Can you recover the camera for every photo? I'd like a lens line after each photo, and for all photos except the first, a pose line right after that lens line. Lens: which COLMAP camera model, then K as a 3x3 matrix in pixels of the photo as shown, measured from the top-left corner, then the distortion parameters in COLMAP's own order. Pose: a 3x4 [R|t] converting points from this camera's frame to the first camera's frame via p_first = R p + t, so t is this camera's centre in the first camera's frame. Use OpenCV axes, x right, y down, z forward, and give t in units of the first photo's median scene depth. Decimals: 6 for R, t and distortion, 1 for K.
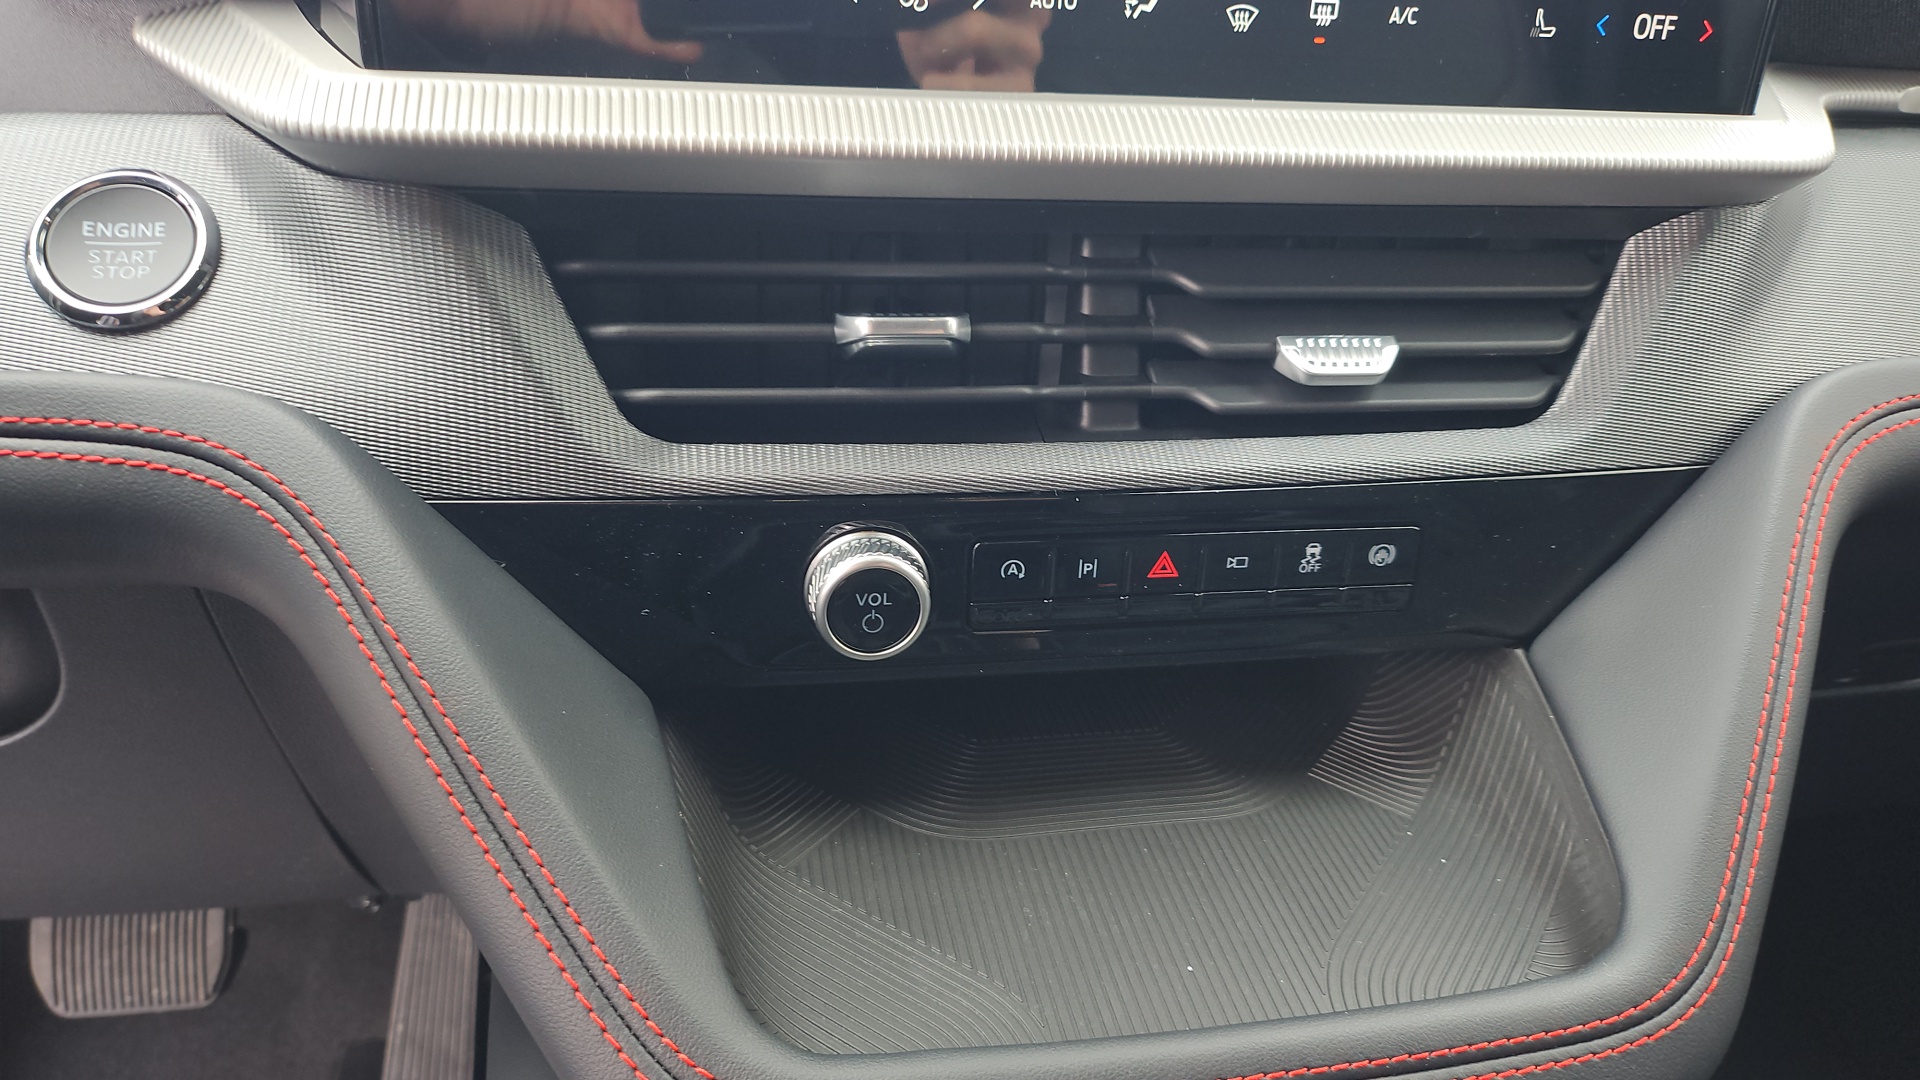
lens RADIAL K [[1358.6, 0, 941.9], [0, 1358.6, 538.2], [0, 0, 1]] dist [0.041388, -0.011543]
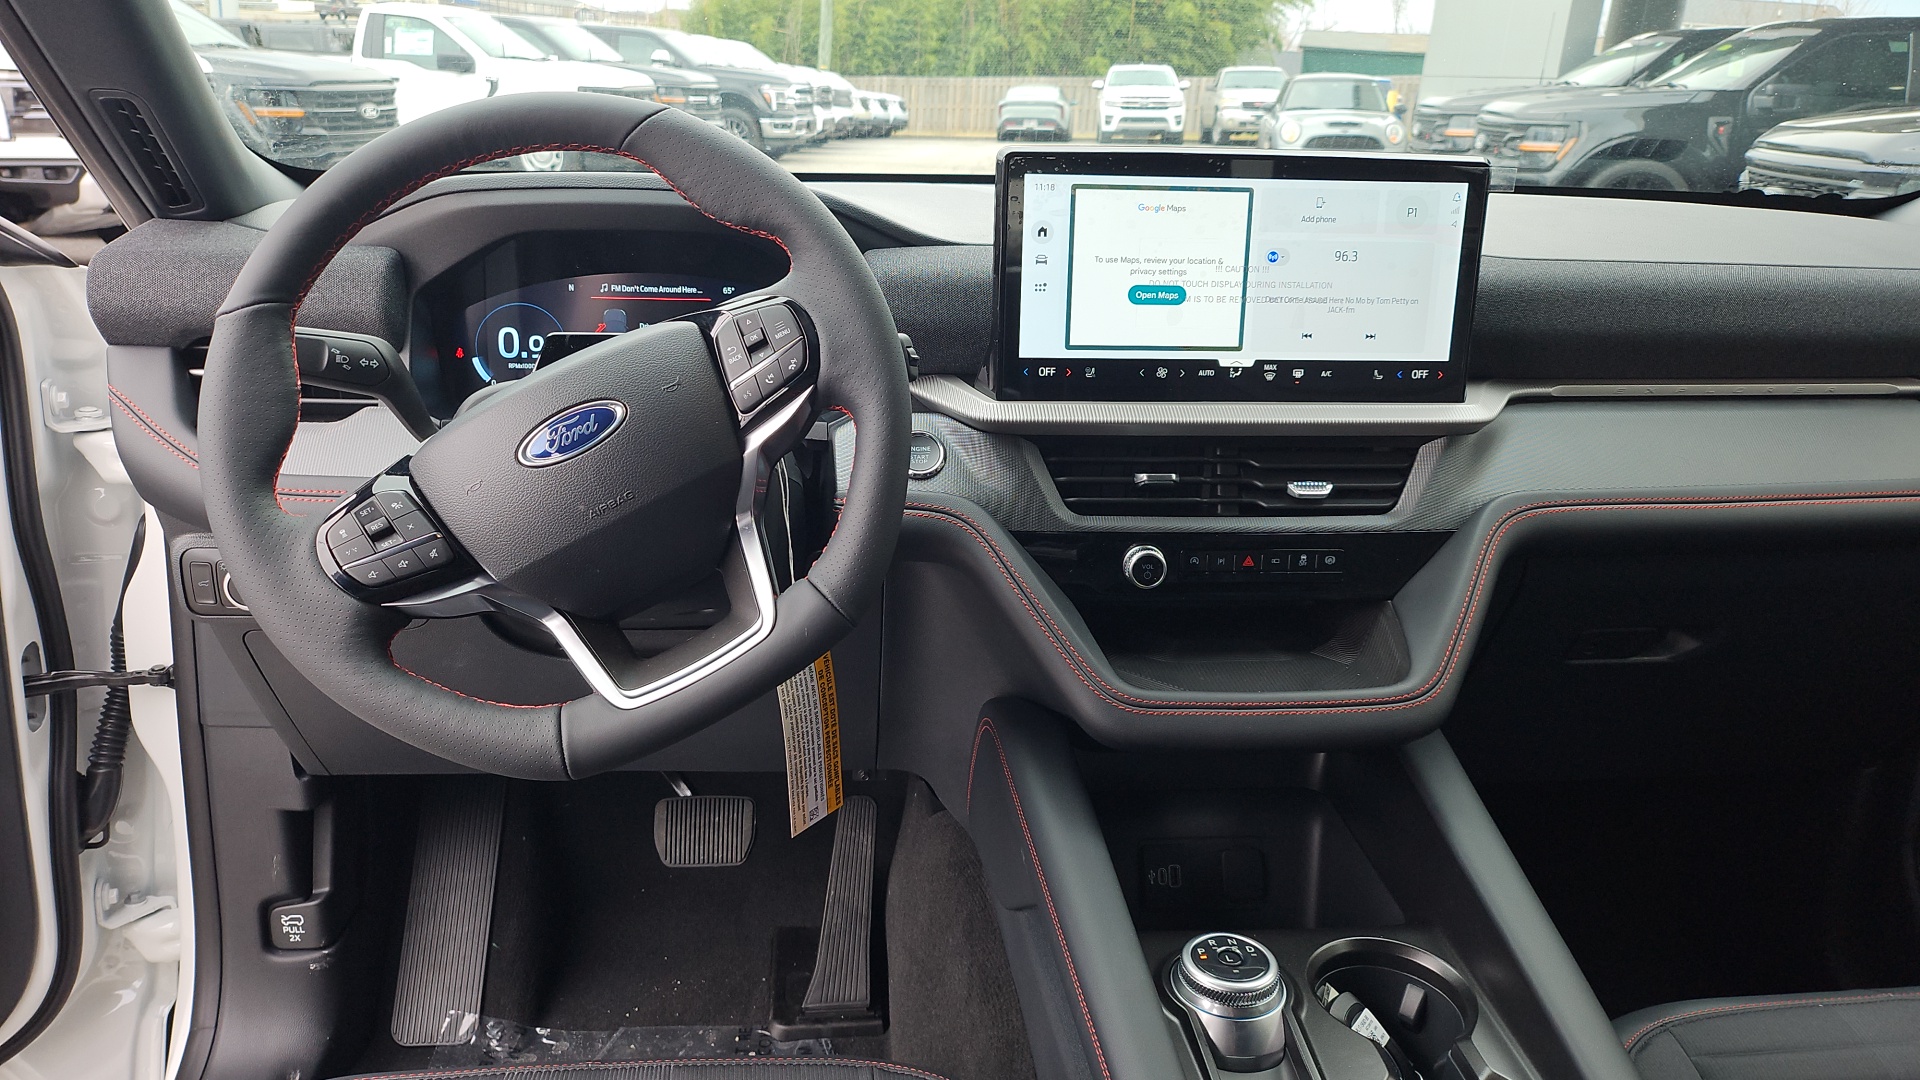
lens RADIAL K [[1358.6, 0, 968.0], [0, 1358.6, 526.9], [0, 0, 1]] dist [0.041388, -0.011543]
pose [[0.996301, -0.003545, -0.085862, -0.170566], [-0.010104, 0.987387, -0.158006, 0.395802], [0.085339, 0.158289, 0.983698, -1.808877]]
